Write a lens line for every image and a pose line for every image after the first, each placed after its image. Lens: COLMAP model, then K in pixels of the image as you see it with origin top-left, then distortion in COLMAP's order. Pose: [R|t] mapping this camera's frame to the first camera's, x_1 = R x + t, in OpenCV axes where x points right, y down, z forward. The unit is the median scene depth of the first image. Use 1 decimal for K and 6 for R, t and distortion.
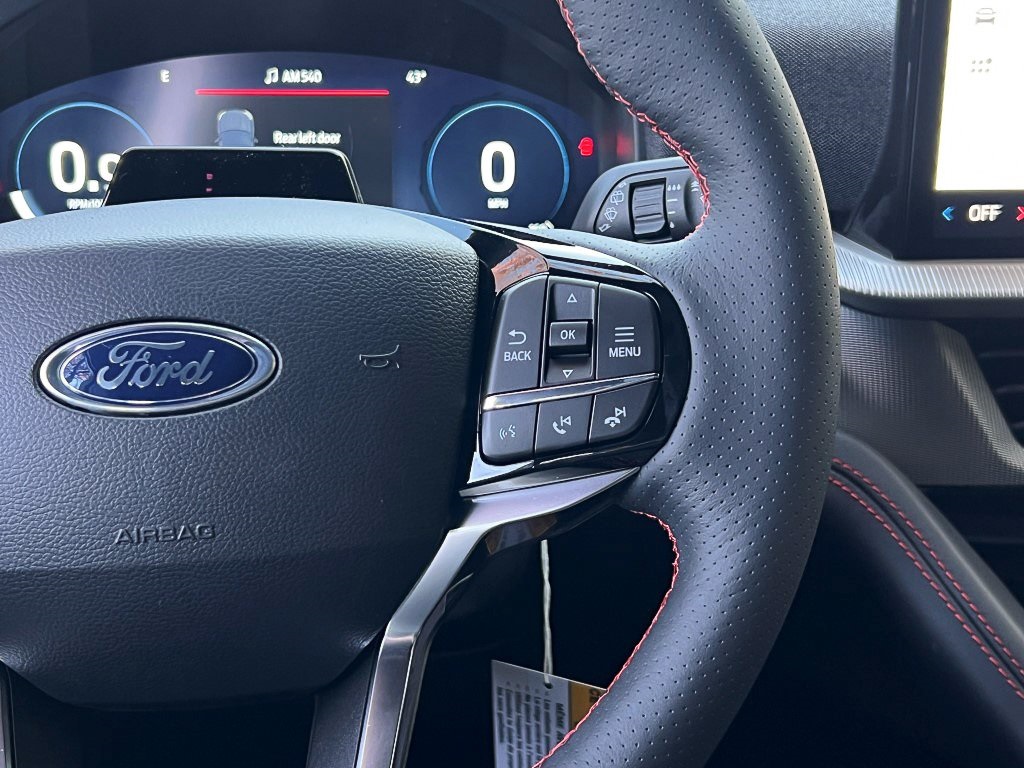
lens RADIAL K [[1457.8, 0, 512.0], [0, 1457.8, 384.0], [0, 0, 1]] dist [0.225965, -0.969516]
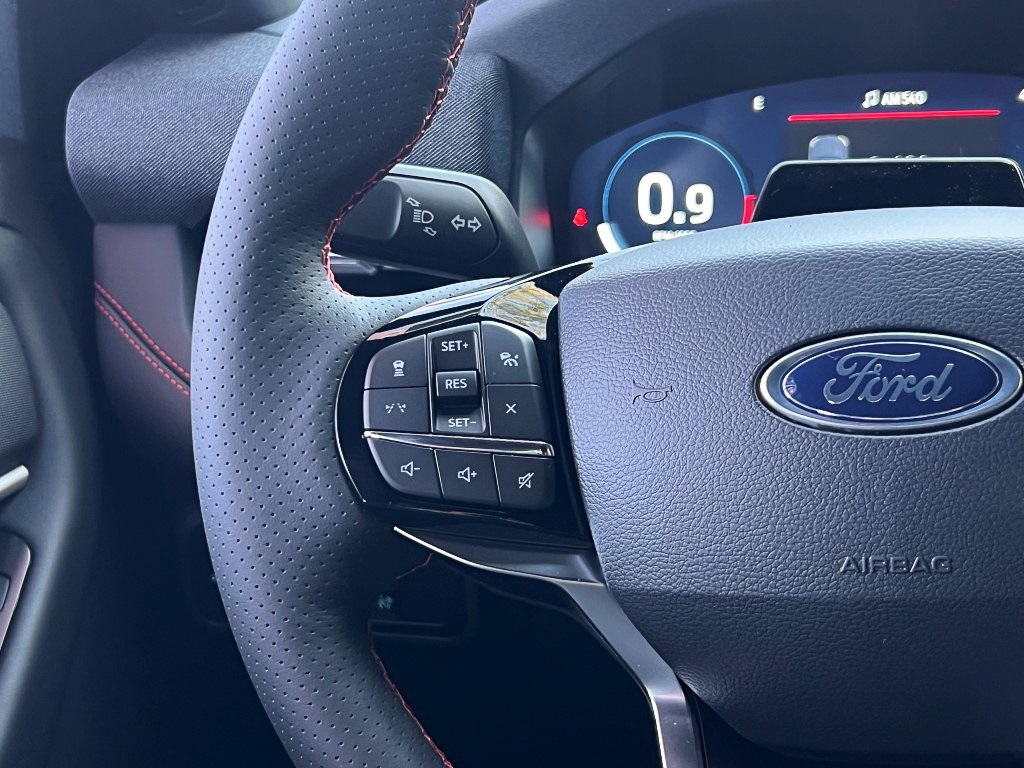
lens RADIAL K [[1457.8, 0, 512.0], [0, 1457.8, 384.0], [0, 0, 1]] dist [0.225965, -0.969516]
pose [[0.964039, 0.020489, -0.264970, -0.218236], [-0.032674, 0.998597, -0.041659, 0.035066], [0.263745, 0.048818, 0.963356, 0.058103]]
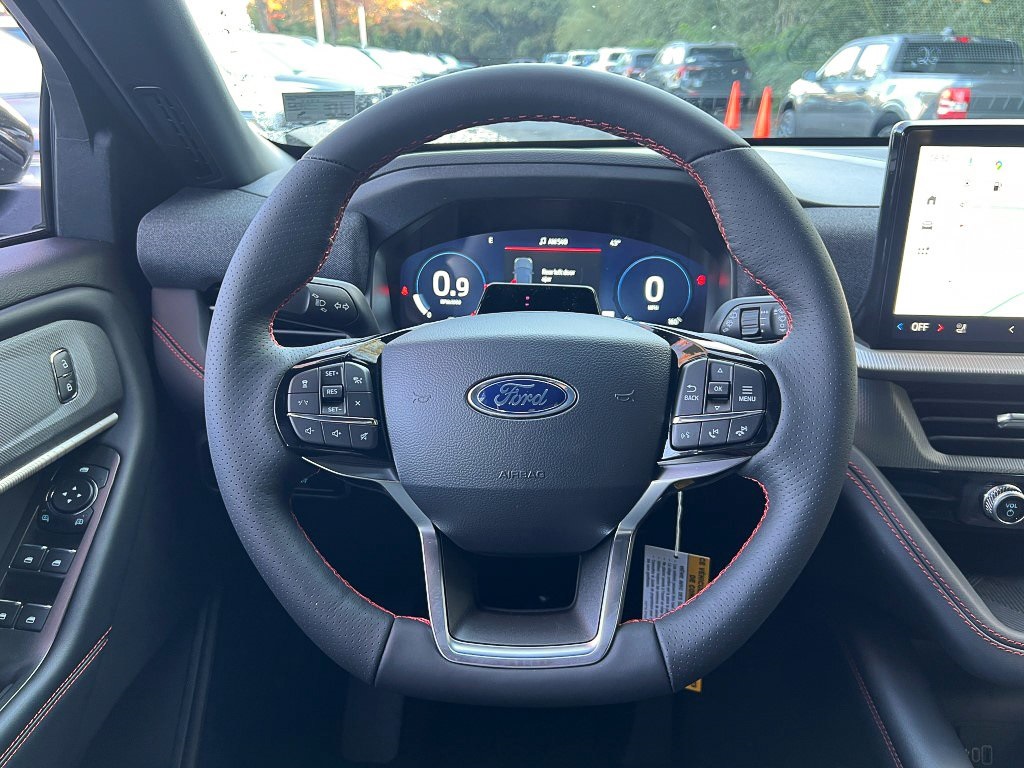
lens RADIAL K [[798.5, 0, 512.0], [0, 798.5, 384.0], [0, 0, 1]] dist [0.101228, -0.265740]
pose [[0.992468, 0.047040, -0.113117, -0.121874], [-0.046557, 0.998892, 0.006917, -0.035253], [0.113317, -0.001599, 0.993558, -0.140950]]
